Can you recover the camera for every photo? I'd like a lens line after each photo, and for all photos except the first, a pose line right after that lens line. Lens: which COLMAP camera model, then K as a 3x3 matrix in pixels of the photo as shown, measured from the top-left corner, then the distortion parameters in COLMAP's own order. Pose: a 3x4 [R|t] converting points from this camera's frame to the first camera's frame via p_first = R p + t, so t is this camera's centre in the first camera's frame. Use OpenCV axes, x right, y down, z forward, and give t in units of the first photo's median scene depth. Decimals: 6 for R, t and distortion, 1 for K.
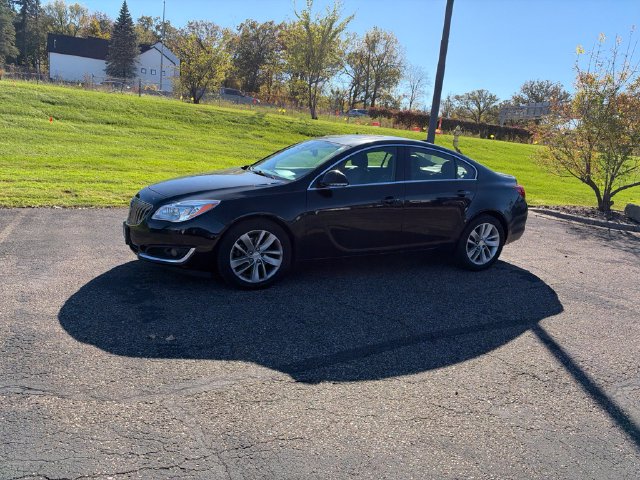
lens RADIAL K [[462.3, 0, 321.9], [0, 462.3, 234.8], [0, 0, 1]] dist [0.011128, -0.028630]
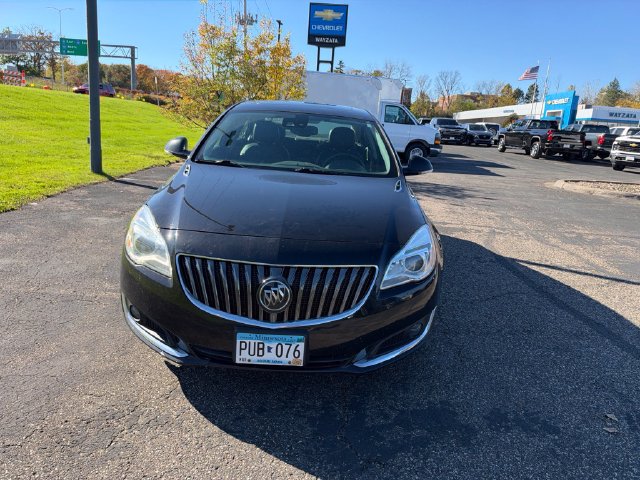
lens RADIAL K [[462.3, 0, 325.2], [0, 462.3, 237.5], [0, 0, 1]] dist [0.011128, -0.028630]
pose [[0.436479, -0.269212, 0.858493, -0.400124], [0.154379, 0.962443, 0.223319, -0.105707], [-0.886371, 0.035059, 0.461647, 0.392774]]
